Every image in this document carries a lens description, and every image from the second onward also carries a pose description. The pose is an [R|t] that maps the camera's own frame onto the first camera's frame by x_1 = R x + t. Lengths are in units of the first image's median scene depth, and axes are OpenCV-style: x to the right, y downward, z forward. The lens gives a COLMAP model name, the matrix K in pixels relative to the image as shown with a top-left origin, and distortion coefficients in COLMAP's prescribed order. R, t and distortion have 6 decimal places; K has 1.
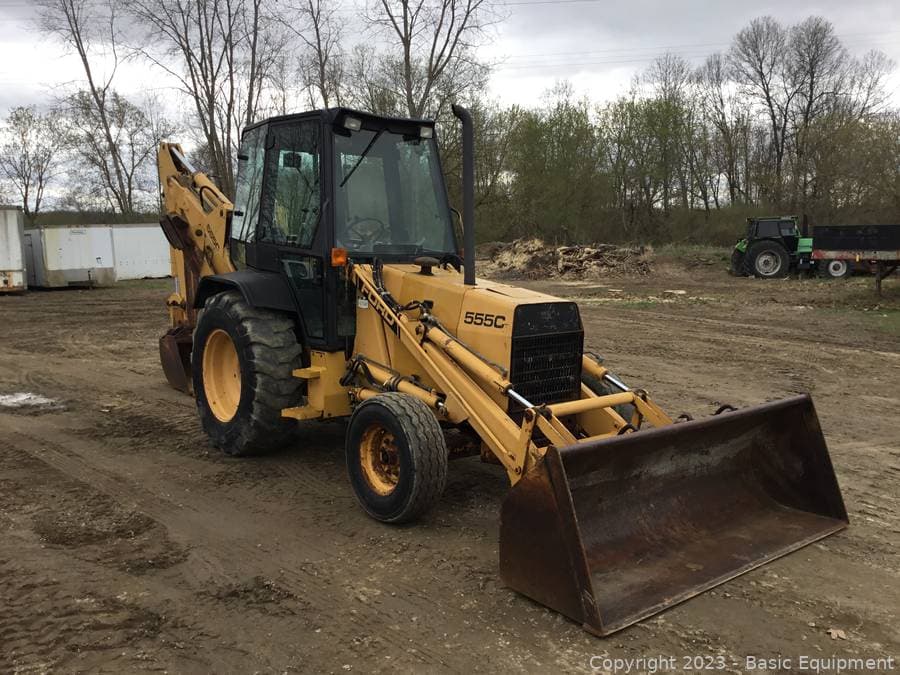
lens RADIAL K [[788.8, 0, 446.6], [0, 788.8, 338.9], [0, 0, 1]] dist [0.011428, -0.019185]
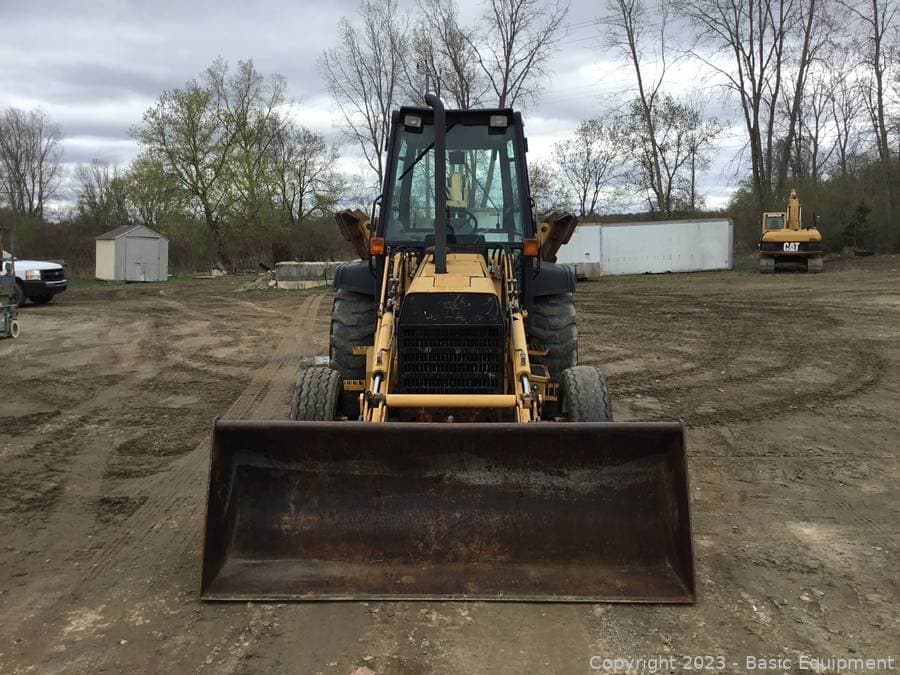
lens RADIAL K [[788.8, 0, 446.7], [0, 788.8, 331.9], [0, 0, 1]] dist [0.011428, -0.019185]
pose [[0.797031, 0.072290, -0.599596, 0.573382], [-0.075532, 0.996947, 0.019792, -0.013391], [0.599196, 0.029514, 0.800058, 0.185145]]
